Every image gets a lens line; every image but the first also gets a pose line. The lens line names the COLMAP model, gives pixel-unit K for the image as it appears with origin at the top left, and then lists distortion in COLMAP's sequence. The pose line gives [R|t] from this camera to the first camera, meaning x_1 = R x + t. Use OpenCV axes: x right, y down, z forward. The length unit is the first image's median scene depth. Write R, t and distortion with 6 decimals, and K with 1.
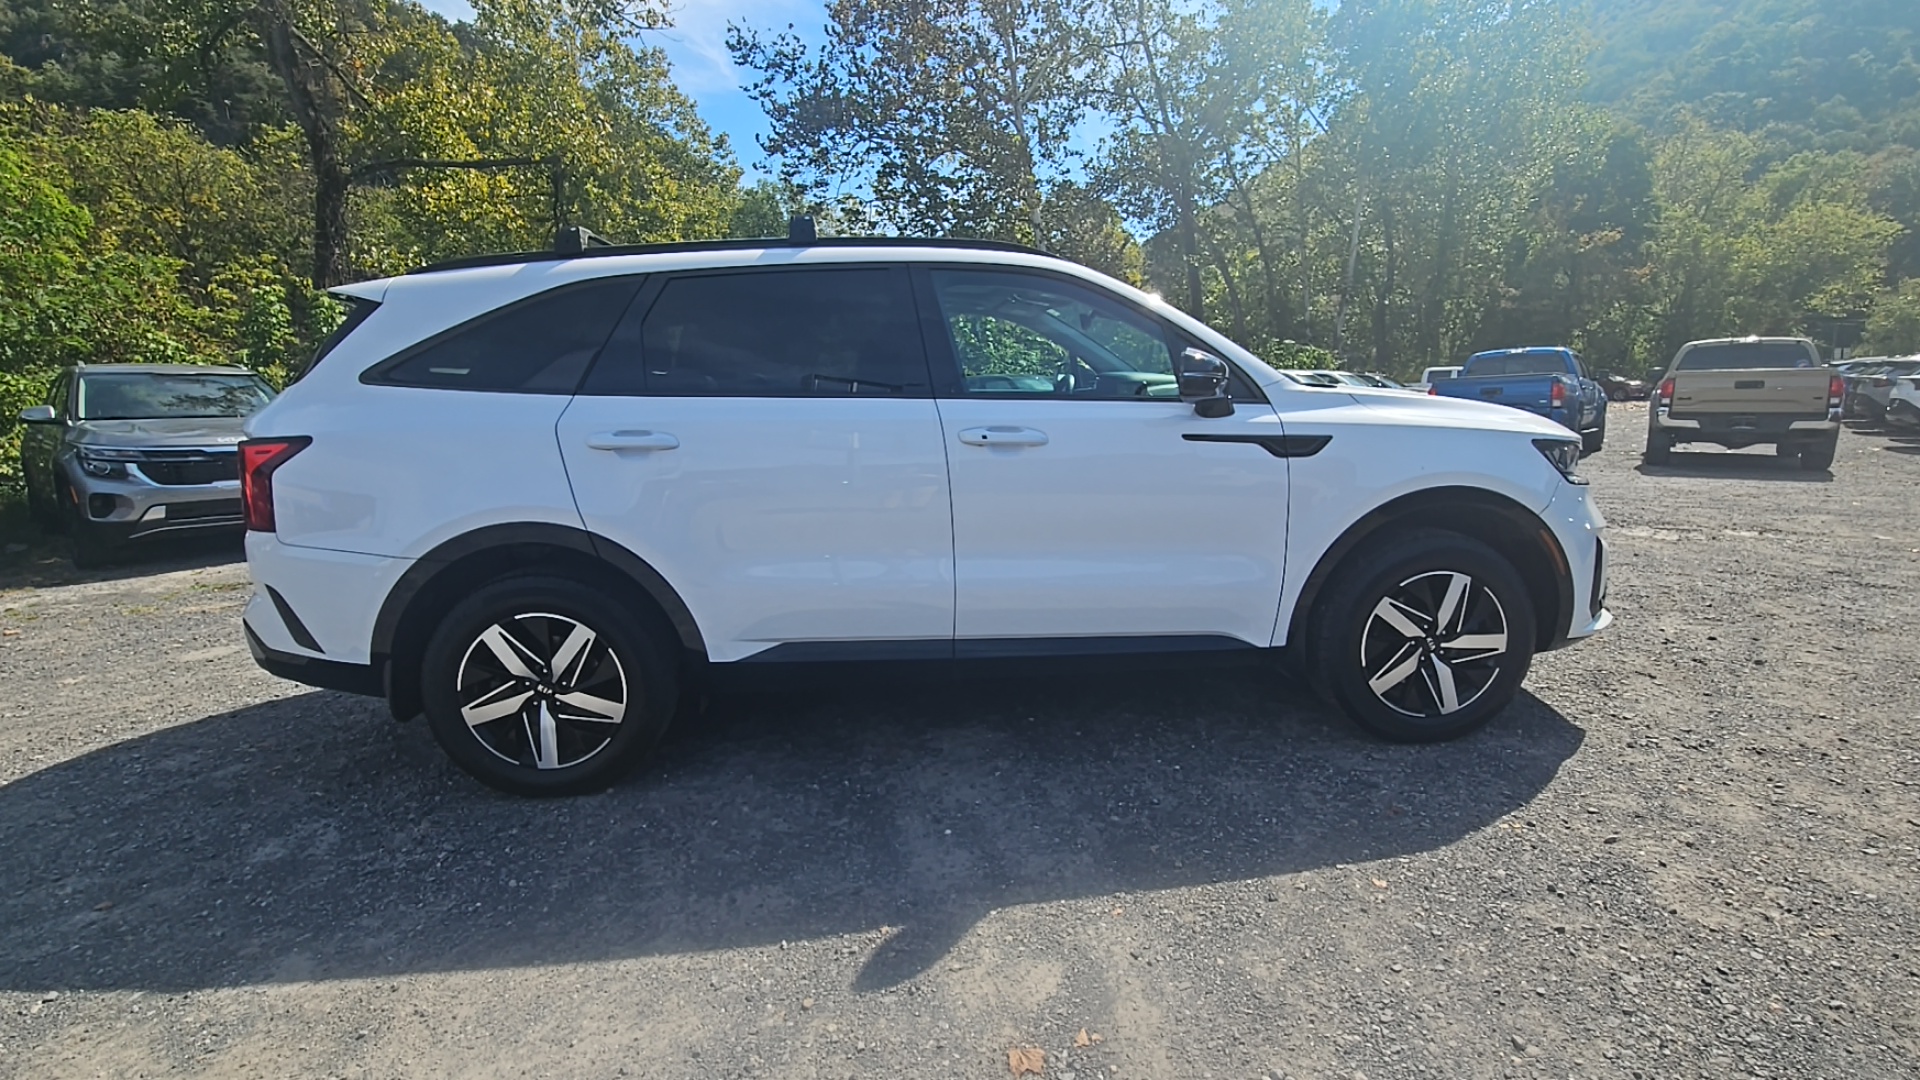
lens RADIAL K [[860.6, 0, 967.9], [0, 860.6, 531.5], [0, 0, 1]] dist [0.015596, -0.011198]
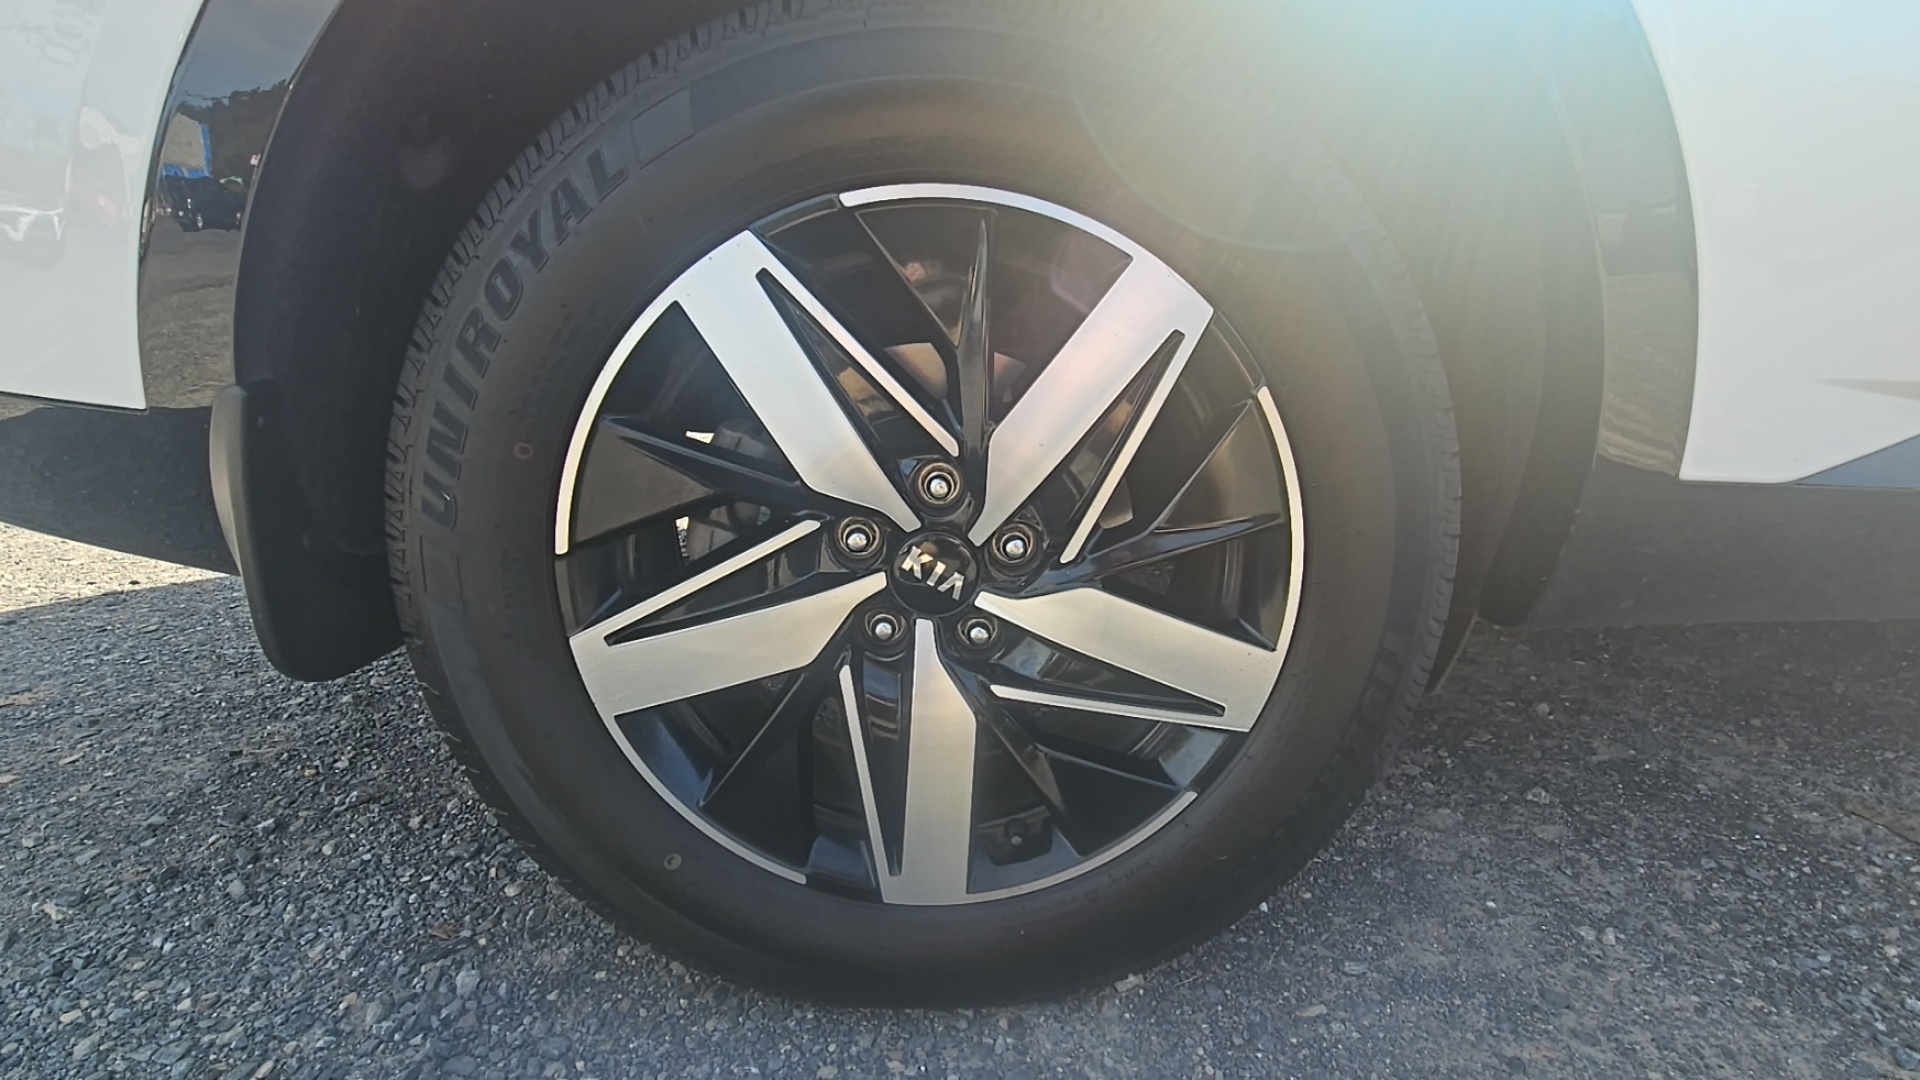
lens RADIAL K [[860.6, 0, 960.4], [0, 860.6, 542.1], [0, 0, 1]] dist [0.015596, -0.011198]
pose [[0.998594, 0.042136, -0.032156, -0.475942], [-0.039369, 0.995829, 0.082303, 0.156996], [0.035490, -0.080921, 0.996088, 0.778209]]
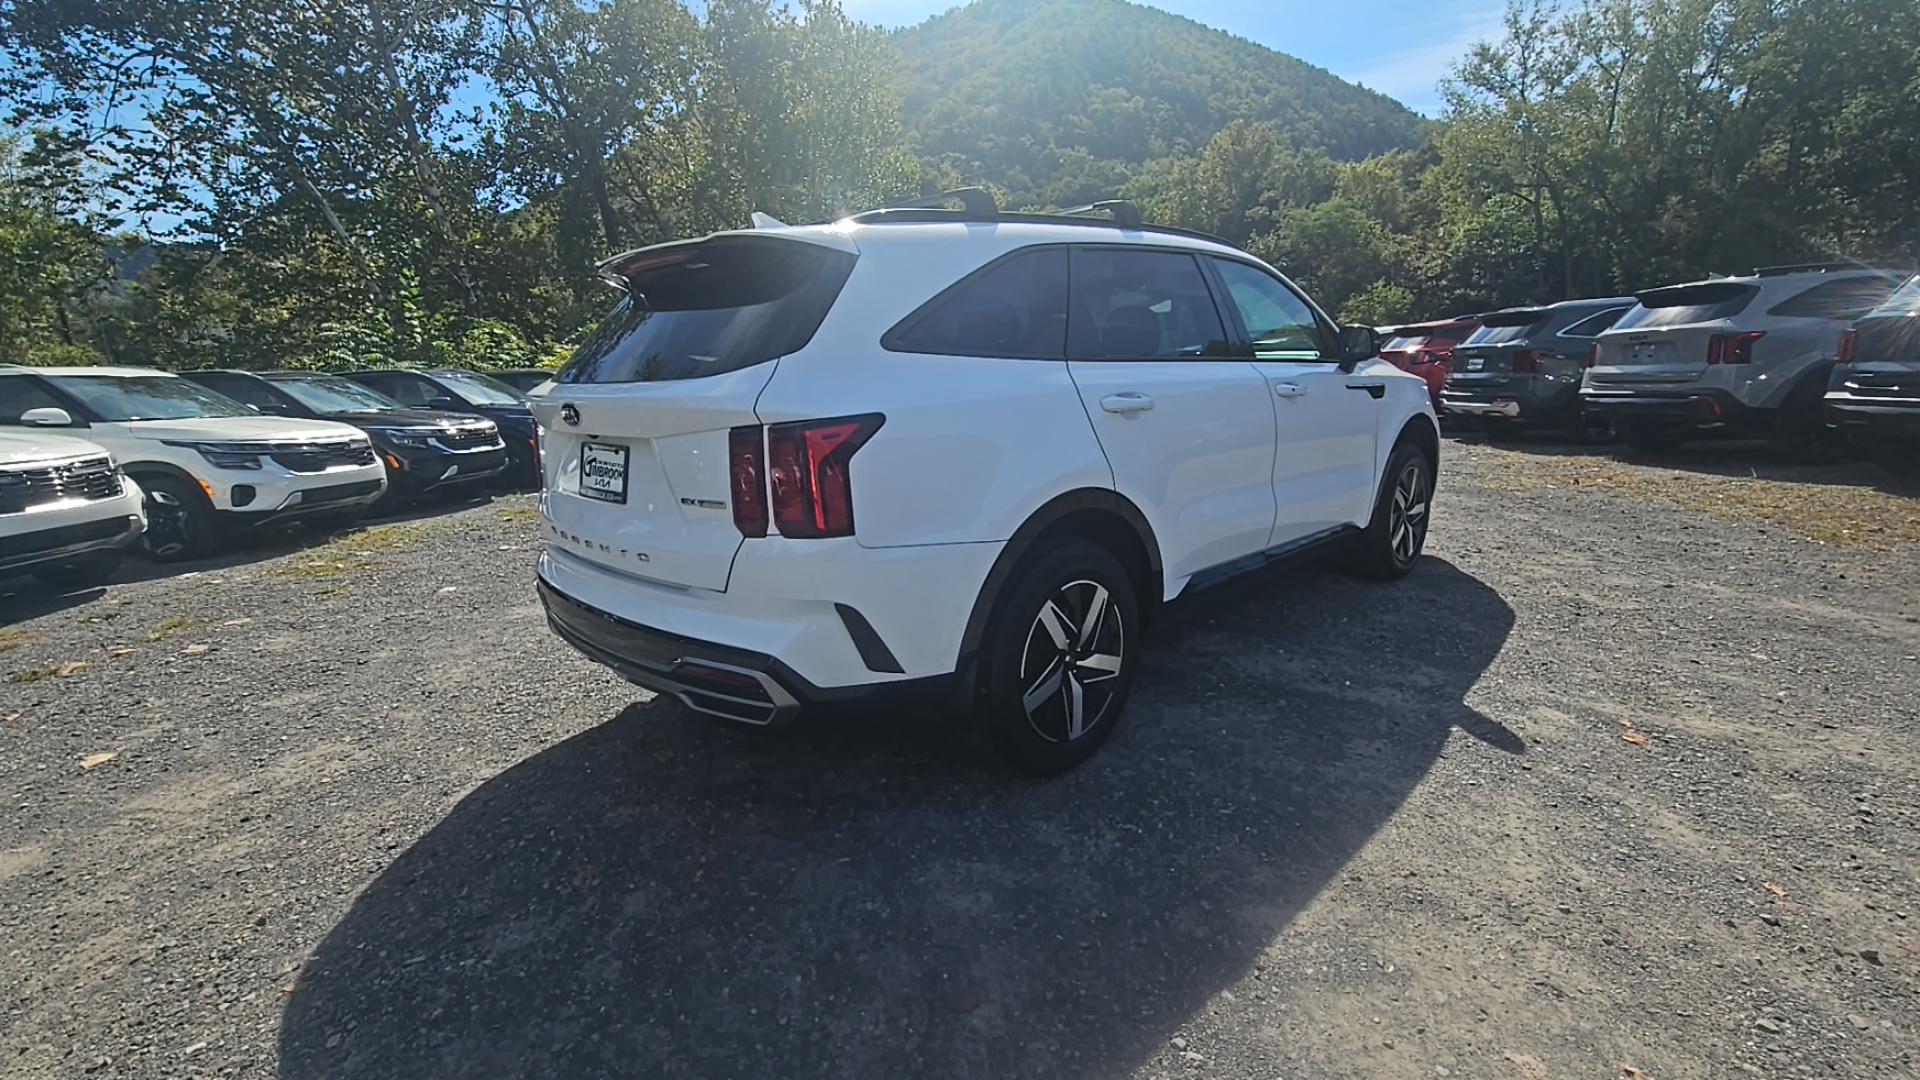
lens RADIAL K [[860.6, 0, 950.3], [0, 860.6, 535.1], [0, 0, 1]] dist [0.015596, -0.011198]
pose [[0.765245, -0.136165, 0.629173, -1.198196], [0.133166, 0.989717, 0.052227, -0.027901], [-0.629815, 0.043818, 0.775509, 0.312351]]
